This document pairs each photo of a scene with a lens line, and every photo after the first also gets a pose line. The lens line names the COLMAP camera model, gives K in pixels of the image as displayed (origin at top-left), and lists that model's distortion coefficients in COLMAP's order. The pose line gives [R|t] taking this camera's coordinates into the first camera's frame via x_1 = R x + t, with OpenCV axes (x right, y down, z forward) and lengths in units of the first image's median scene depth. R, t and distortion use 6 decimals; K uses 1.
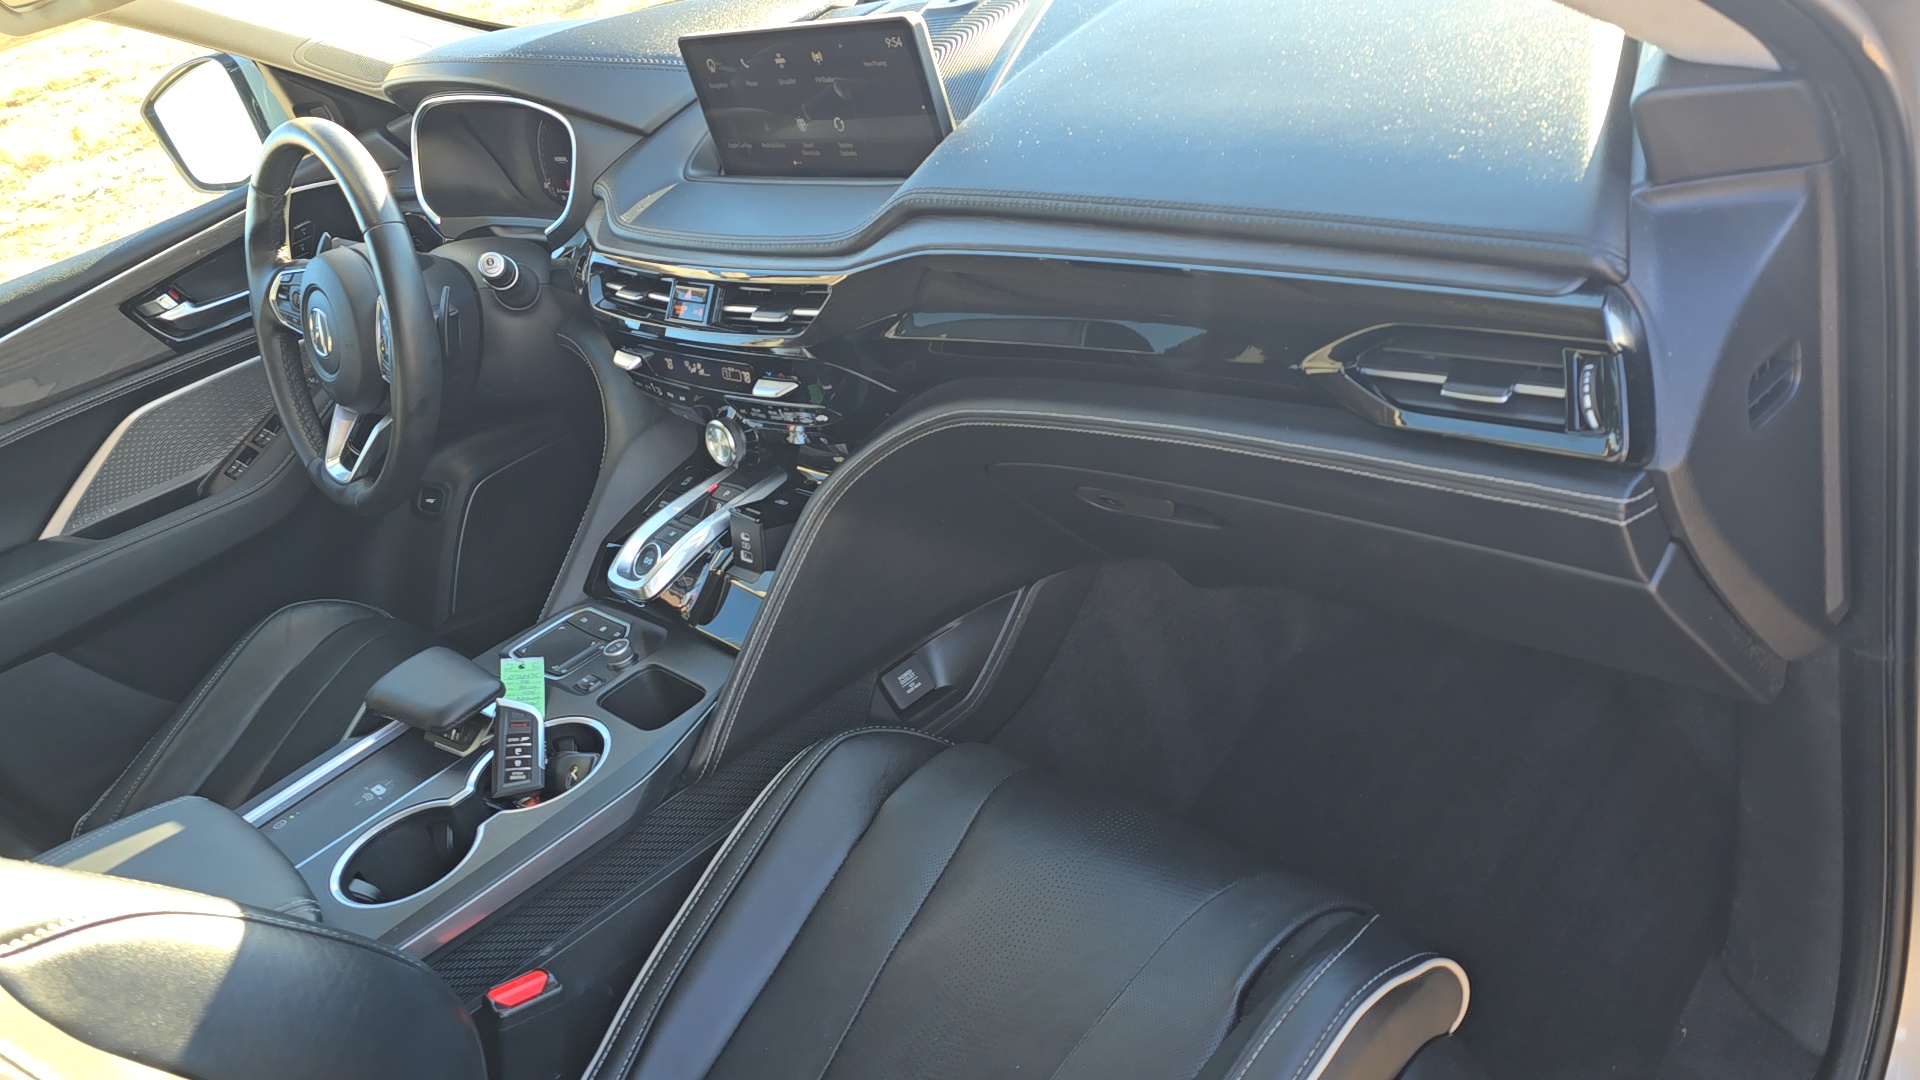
lens RADIAL K [[1590.7, 0, 951.1], [0, 1590.7, 548.1], [0, 0, 1]] dist [0.001701, -0.002080]
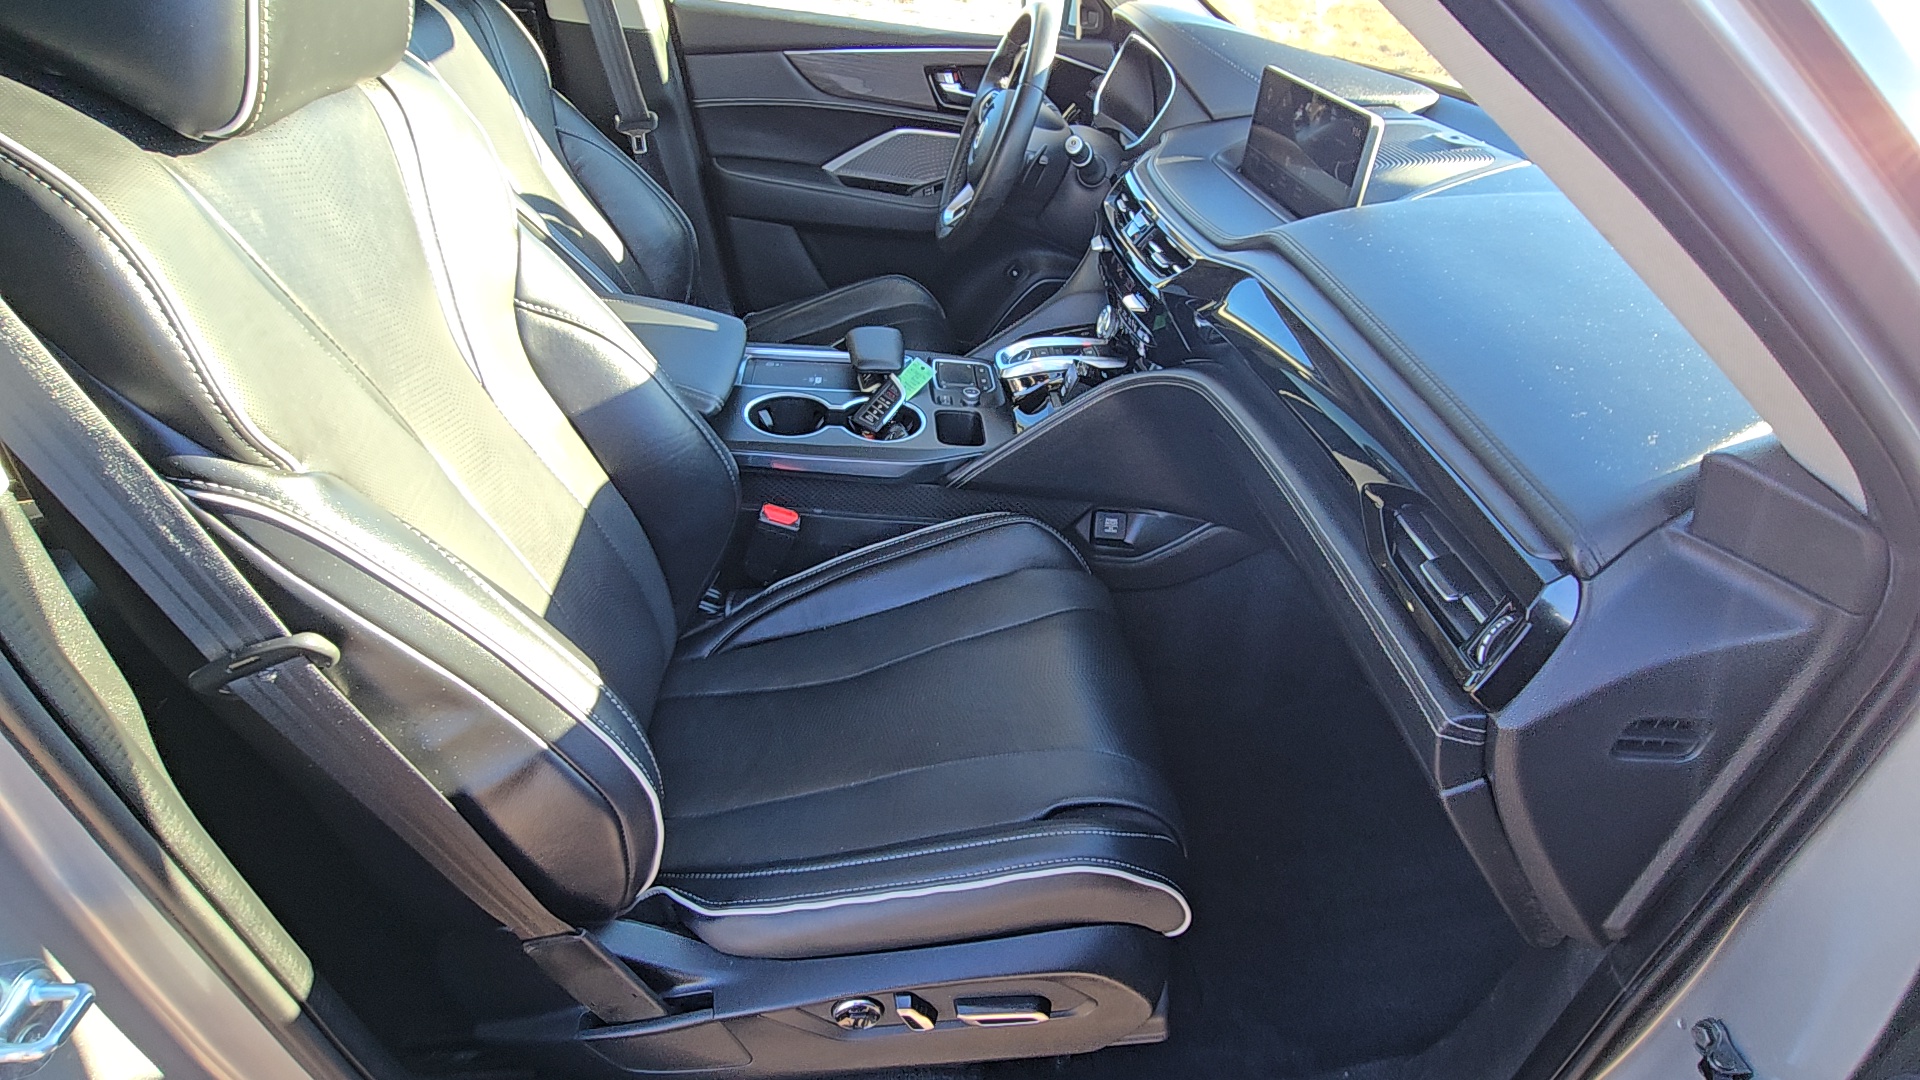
lens RADIAL K [[966.8, 0, 974.3], [0, 966.8, 545.9], [0, 0, 1]] dist [-0.003672, 0.002555]
pose [[0.721212, 0.622384, -0.304124, 0.189996], [-0.564832, 0.782524, 0.261957, -0.075517], [0.401022, -0.017147, 0.915908, 0.120963]]
